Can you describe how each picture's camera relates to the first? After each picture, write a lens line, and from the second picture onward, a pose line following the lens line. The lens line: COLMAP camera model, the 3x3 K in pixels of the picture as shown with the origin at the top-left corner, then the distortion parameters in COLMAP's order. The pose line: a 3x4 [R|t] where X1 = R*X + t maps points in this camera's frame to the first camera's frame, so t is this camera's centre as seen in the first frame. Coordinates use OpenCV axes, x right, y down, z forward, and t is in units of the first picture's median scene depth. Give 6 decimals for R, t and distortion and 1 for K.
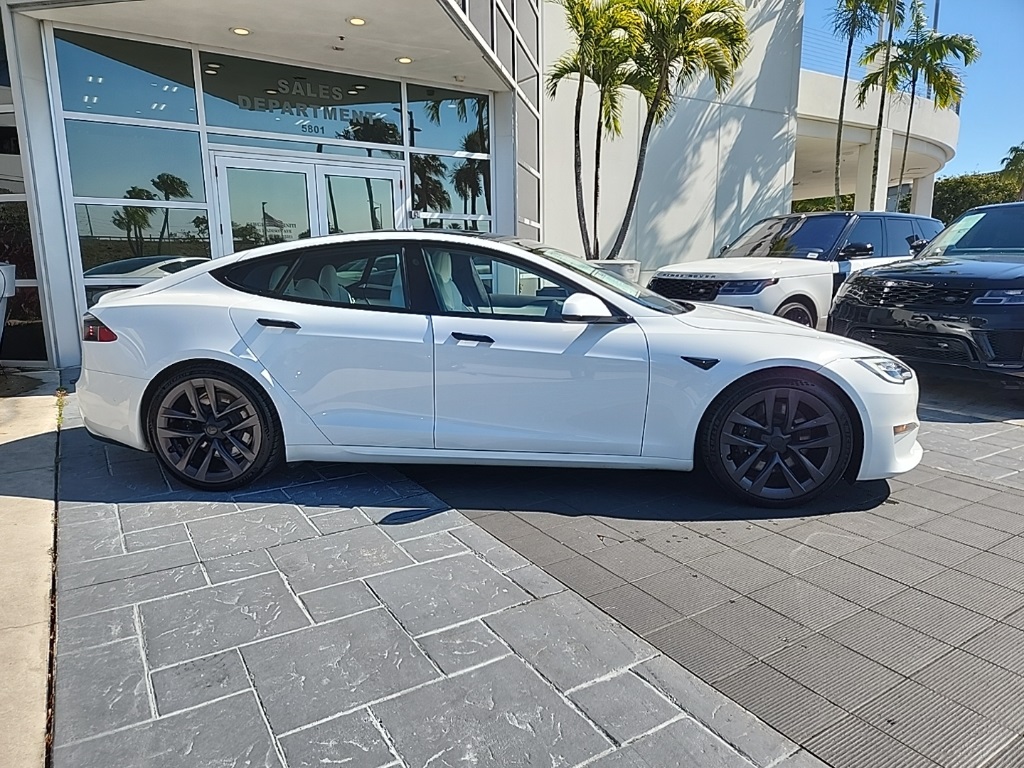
lens RADIAL K [[672.8, 0, 509.9], [0, 672.8, 387.4], [0, 0, 1]] dist [0.070966, -0.054740]
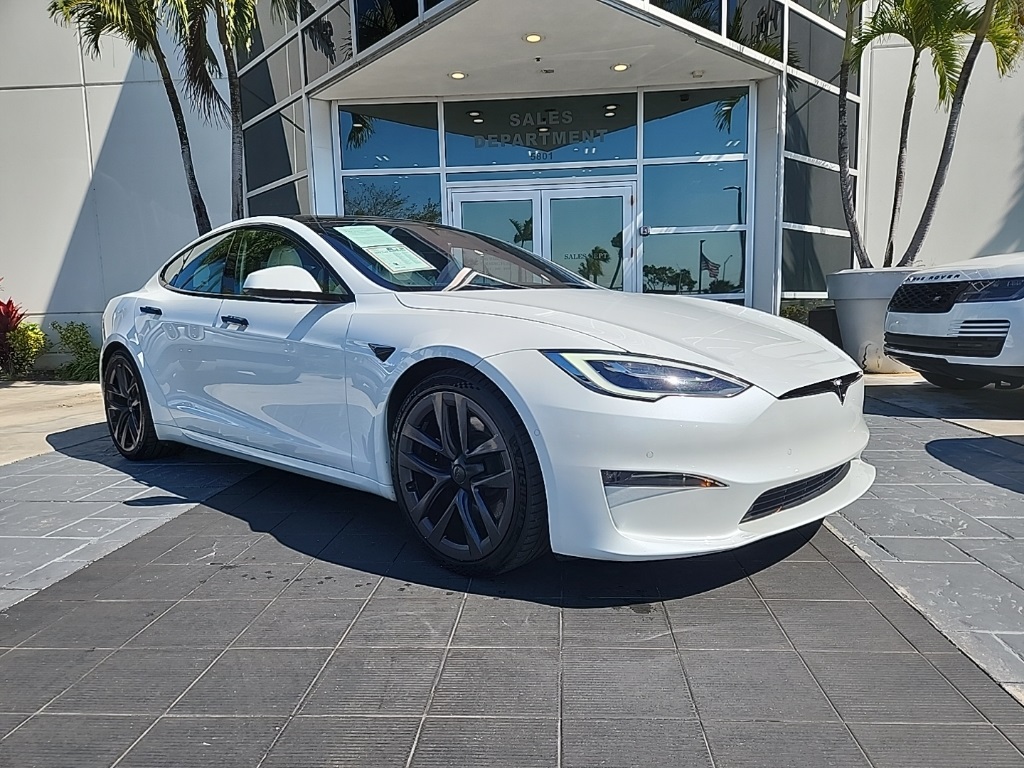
lens RADIAL K [[682.1, 0, 513.5], [0, 682.1, 386.5], [0, 0, 1]] dist [0.077799, -0.064467]
pose [[0.799084, 0.051559, -0.599005, 0.373504], [-0.091444, 0.995147, -0.036332, 0.006707], [0.594225, 0.083808, 0.799921, 0.216746]]
